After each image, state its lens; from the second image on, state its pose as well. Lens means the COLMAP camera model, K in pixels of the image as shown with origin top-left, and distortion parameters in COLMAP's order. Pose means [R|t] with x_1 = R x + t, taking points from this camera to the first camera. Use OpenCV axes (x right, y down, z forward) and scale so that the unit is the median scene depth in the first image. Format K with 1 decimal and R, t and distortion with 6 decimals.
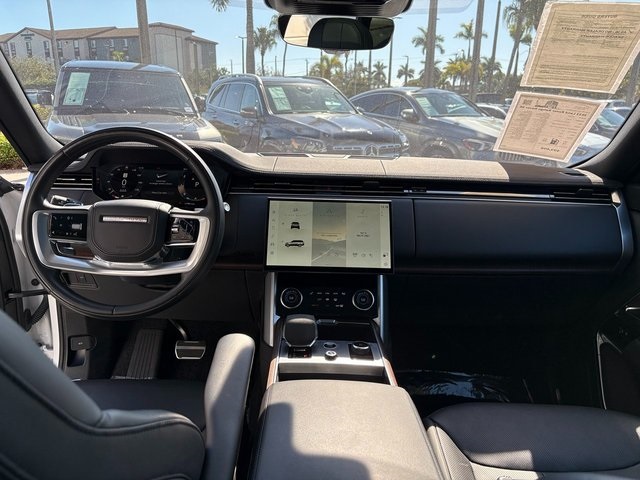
lens RADIAL K [[485.3, 0, 324.6], [0, 485.3, 239.7], [0, 0, 1]] dist [0.057507, -0.073068]
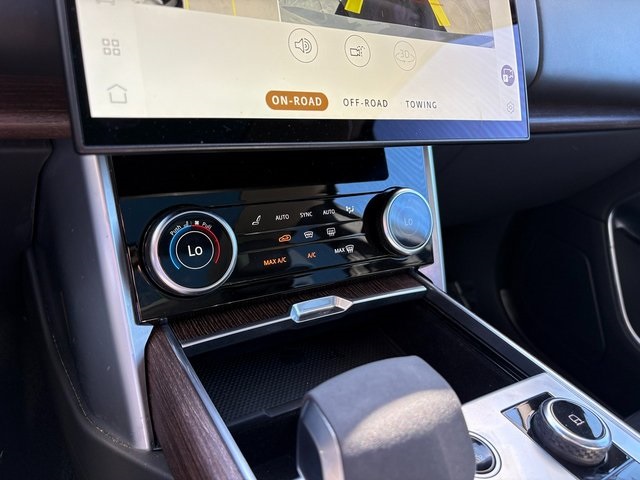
lens RADIAL K [[492.4, 0, 319.5], [0, 492.4, 241.2], [0, 0, 1]] dist [0.003143, -0.005685]
pose [[0.852926, -0.144055, 0.501762, -0.140542], [-0.006225, 0.958297, 0.285707, 0.041917], [-0.521995, -0.246810, 0.816460, 0.759705]]
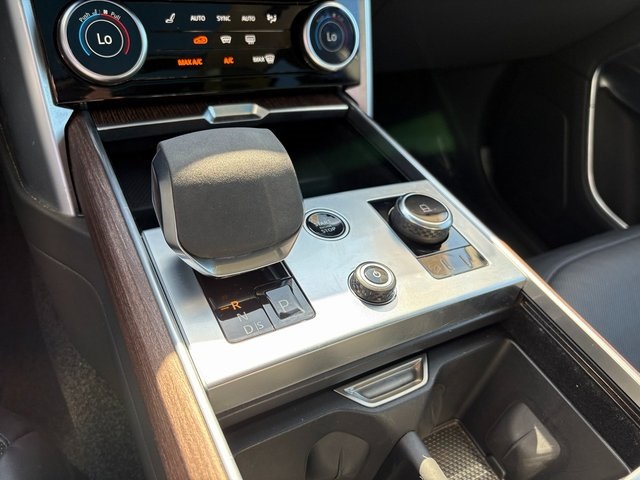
lens RADIAL K [[499.8, 0, 319.2], [0, 499.8, 240.6], [0, 0, 1]] dist [-0.006403, -0.005890]
pose [[0.877541, -0.210334, 0.430908, -0.106816], [-0.057237, 0.846284, 0.529649, 0.060534], [-0.476074, -0.489453, 0.730609, 0.685002]]
